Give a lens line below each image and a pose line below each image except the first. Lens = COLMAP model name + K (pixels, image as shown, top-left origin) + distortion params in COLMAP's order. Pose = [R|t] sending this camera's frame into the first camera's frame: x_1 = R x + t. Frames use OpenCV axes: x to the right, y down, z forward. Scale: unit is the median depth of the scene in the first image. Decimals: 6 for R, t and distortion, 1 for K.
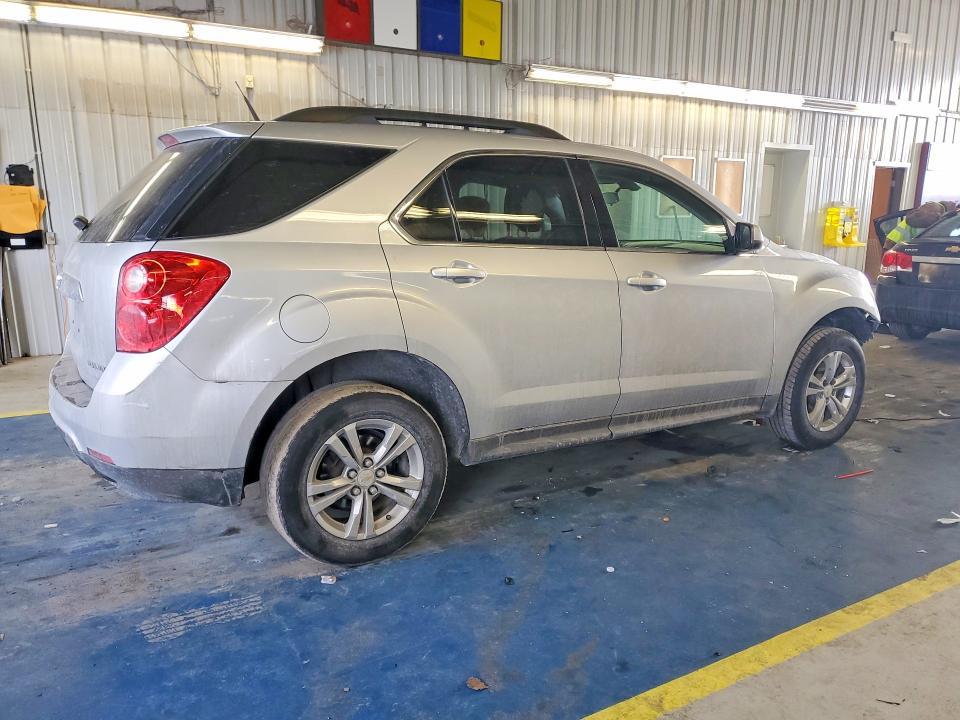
lens RADIAL K [[698.3, 0, 485.6], [0, 698.3, 360.0], [0, 0, 1]] dist [0.003524, 0.004904]
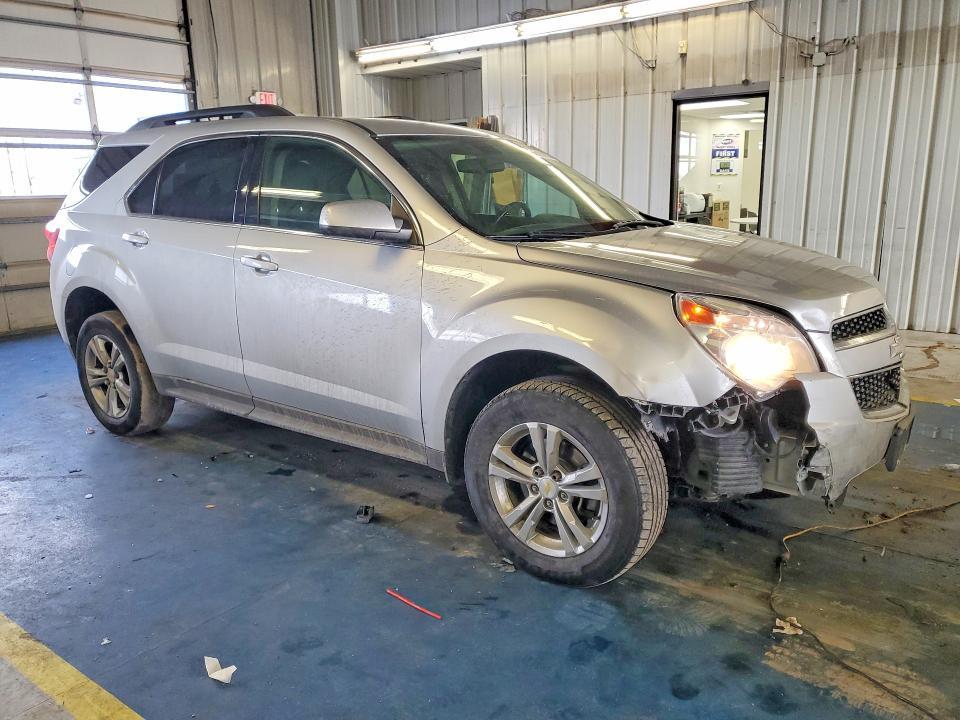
lens RADIAL K [[698.3, 0, 485.6], [0, 698.3, 360.0], [0, 0, 1]] dist [0.003524, 0.004904]
pose [[0.434481, 0.201509, -0.877850, 1.050476], [-0.160706, 0.976355, 0.144581, -0.148810], [0.886228, 0.078258, 0.456591, 0.742184]]
